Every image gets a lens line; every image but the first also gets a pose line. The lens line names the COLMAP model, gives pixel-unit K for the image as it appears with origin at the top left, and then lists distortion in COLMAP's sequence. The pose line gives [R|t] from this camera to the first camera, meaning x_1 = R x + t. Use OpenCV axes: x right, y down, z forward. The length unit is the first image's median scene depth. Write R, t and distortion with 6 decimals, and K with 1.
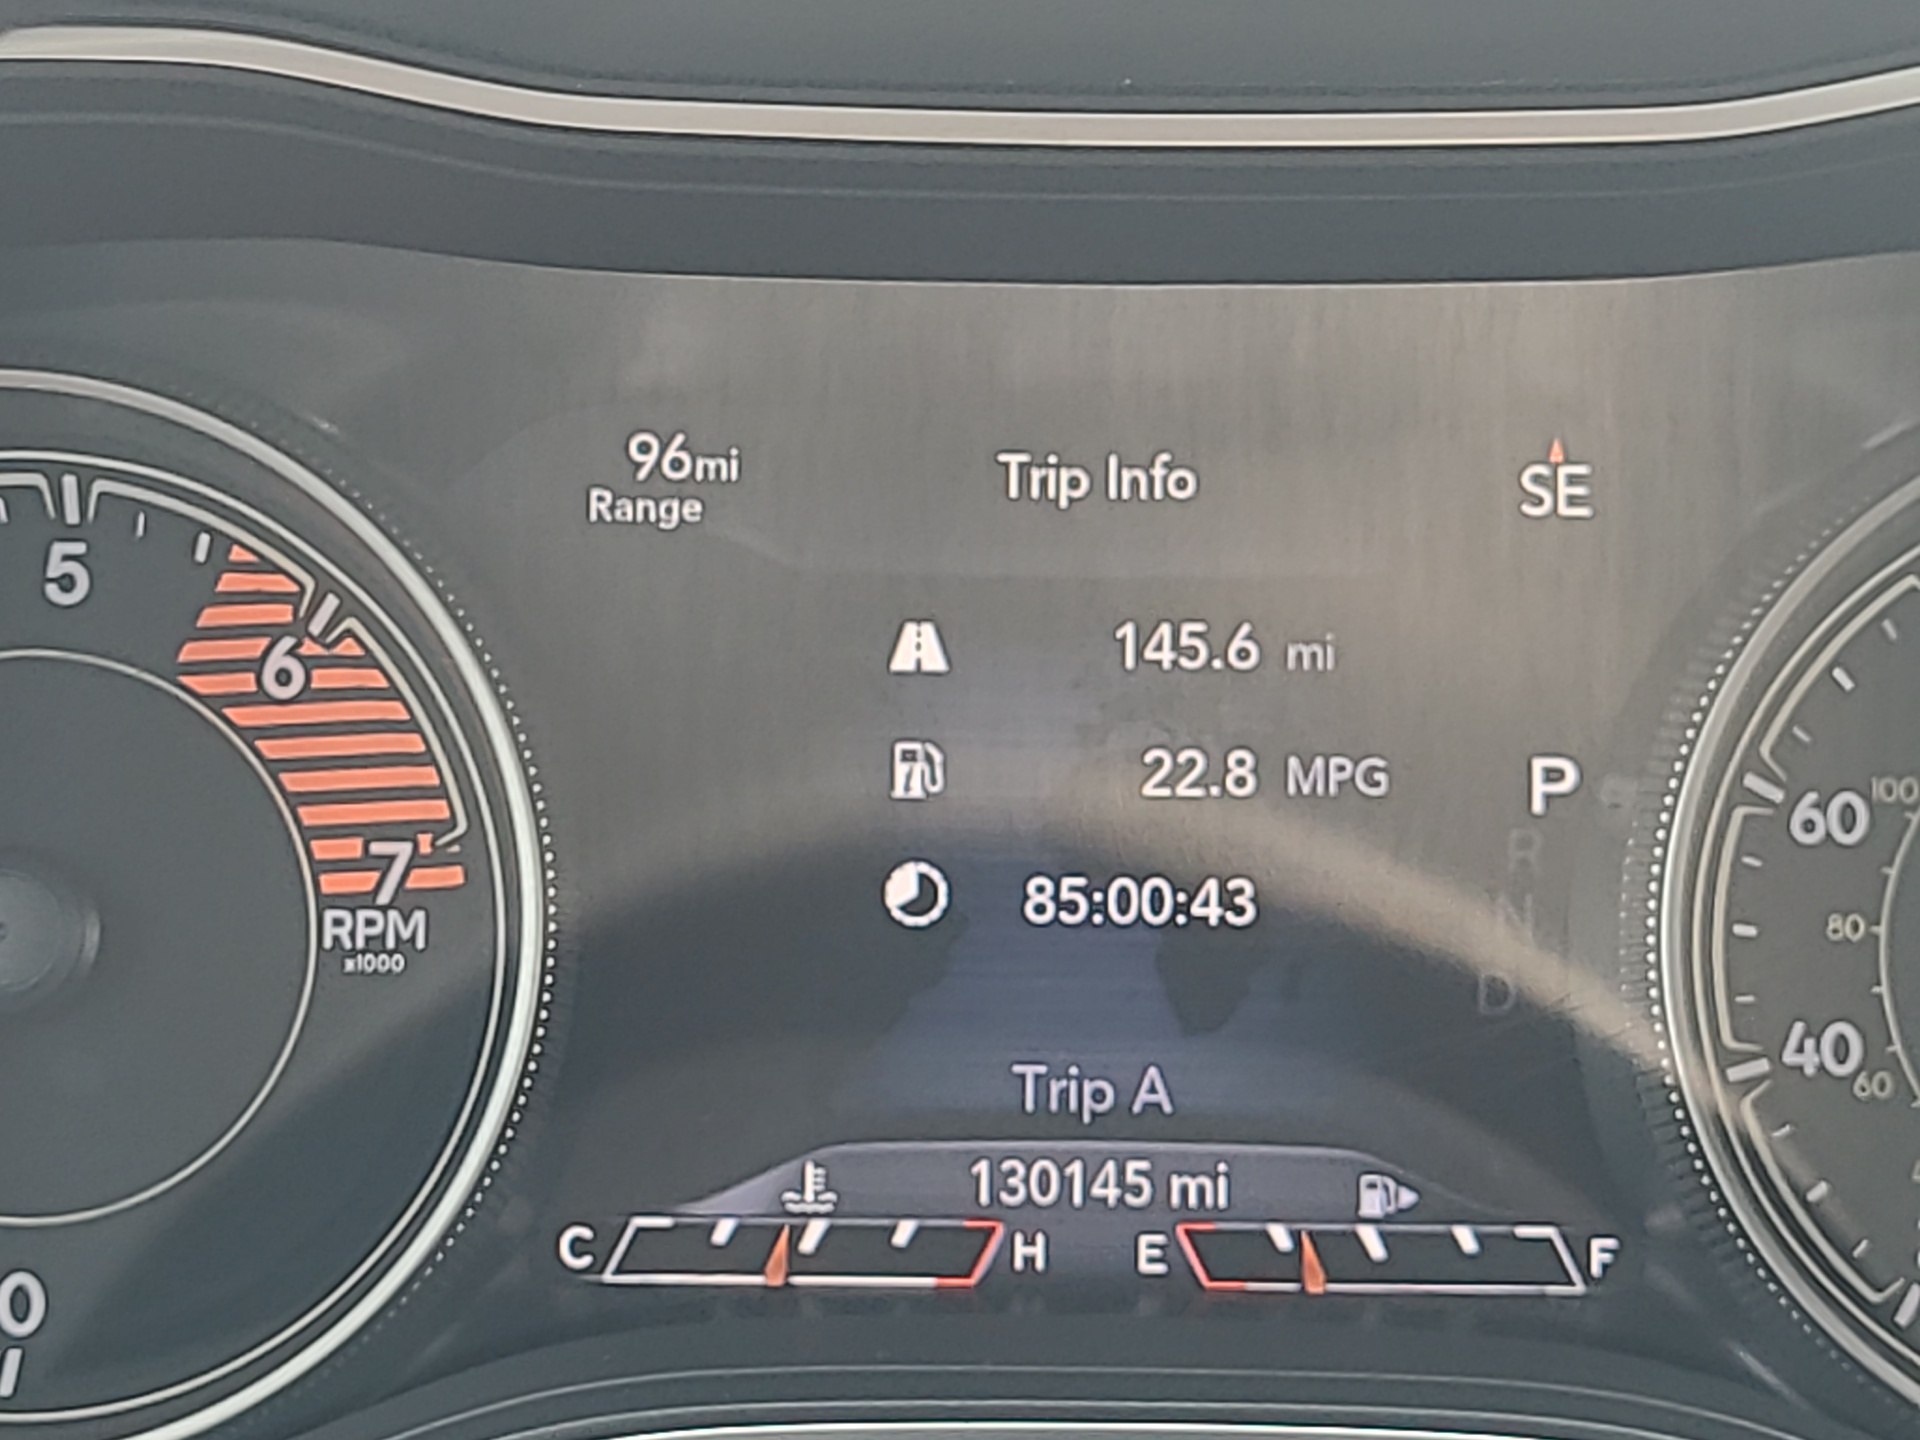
lens RADIAL K [[3825.1, 0, 924.4], [0, 3825.1, 712.0], [0, 0, 1]] dist [0.049301, -0.376717]
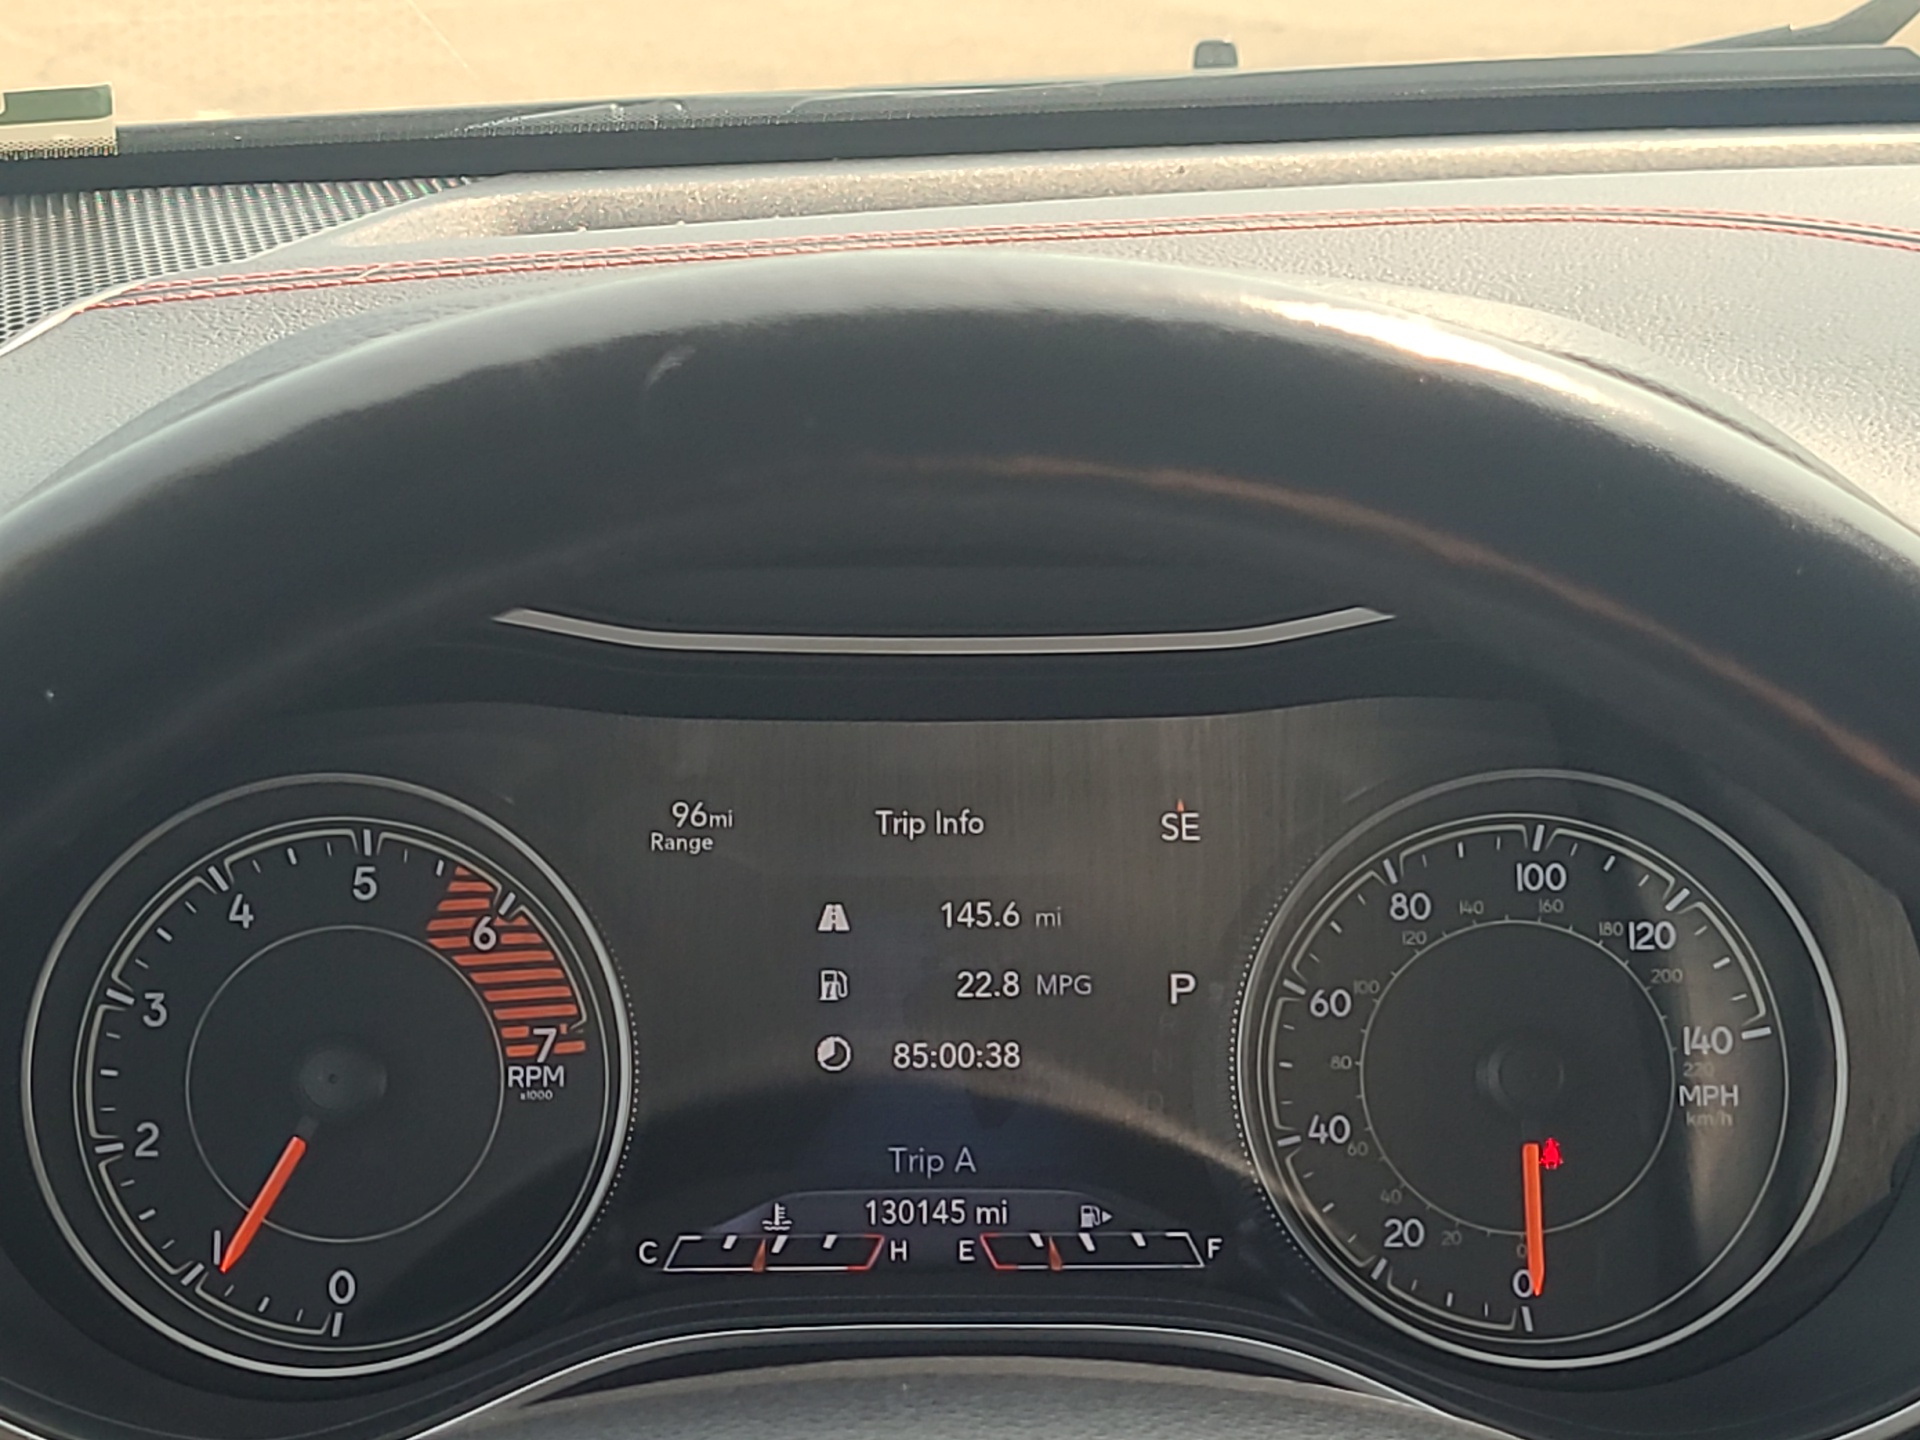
lens RADIAL K [[3825.1, 0, 924.4], [0, 3825.1, 712.0], [0, 0, 1]] dist [0.049301, -0.376717]
pose [[0.999380, -0.012162, 0.033043, -0.017179], [0.014919, 0.996311, -0.084509, 0.040365], [-0.031893, 0.084950, 0.995875, -0.824464]]
